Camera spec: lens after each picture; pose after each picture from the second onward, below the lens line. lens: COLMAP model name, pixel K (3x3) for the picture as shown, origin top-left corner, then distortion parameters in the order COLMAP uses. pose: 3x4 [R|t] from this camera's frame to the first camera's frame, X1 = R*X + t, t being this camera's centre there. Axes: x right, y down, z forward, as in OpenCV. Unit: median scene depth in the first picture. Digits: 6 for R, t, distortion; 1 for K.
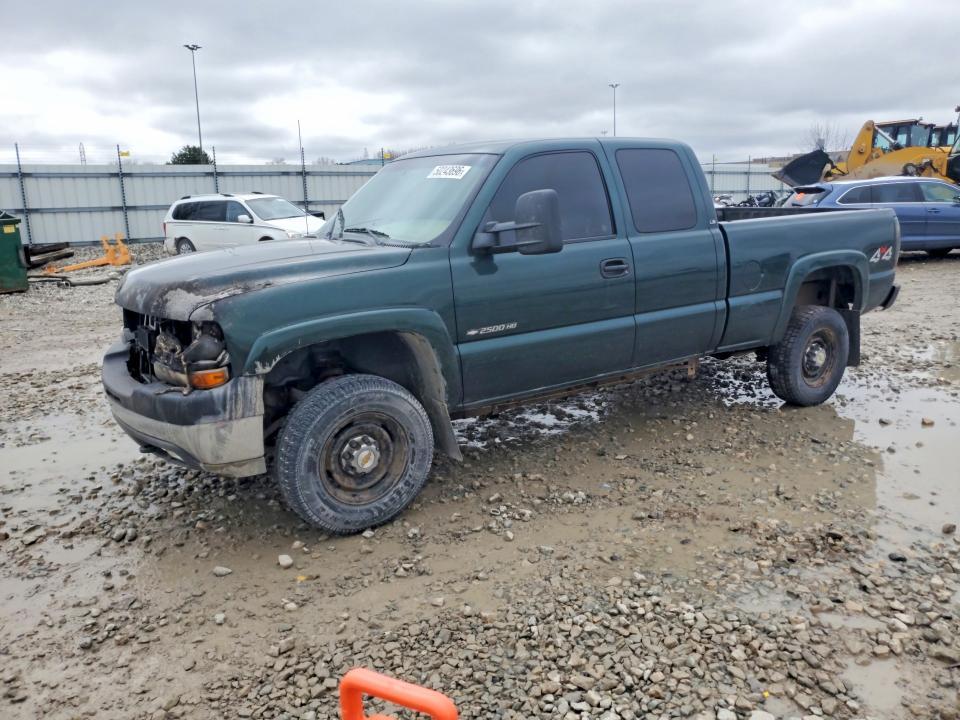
lens RADIAL K [[767.3, 0, 485.1], [0, 767.3, 356.5], [0, 0, 1]] dist [0.002468, -0.000668]
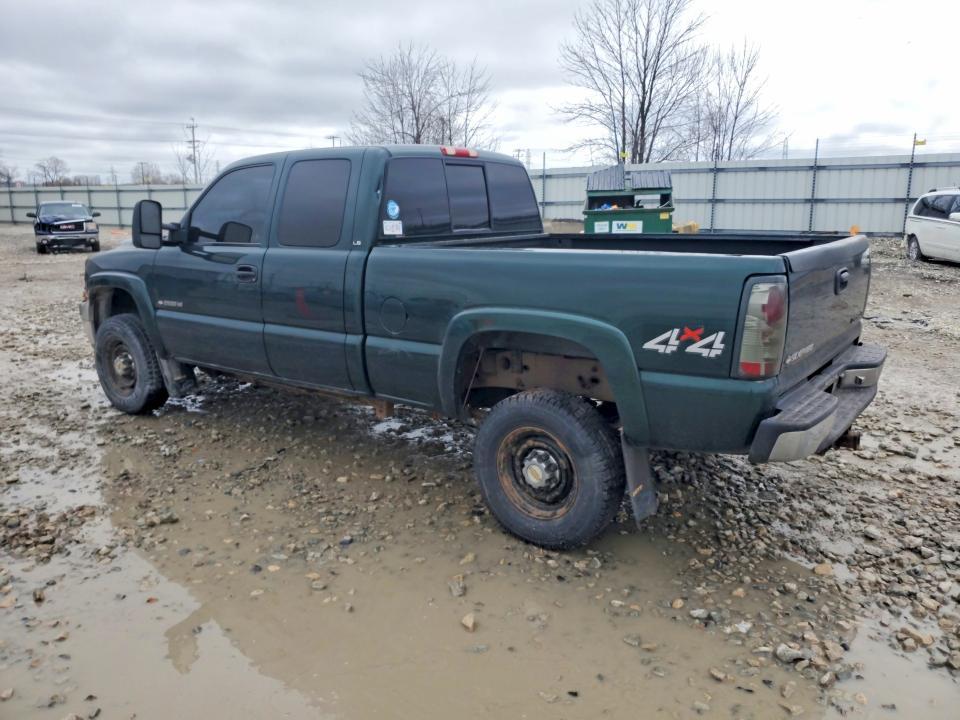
lens RADIAL K [[767.3, 0, 485.1], [0, 767.3, 356.5], [0, 0, 1]] dist [0.002468, -0.000668]
pose [[0.286563, 0.215112, -0.933600, 0.912937], [-0.196410, 0.966961, 0.162512, -0.172436], [0.937713, 0.136798, 0.319345, 0.694461]]
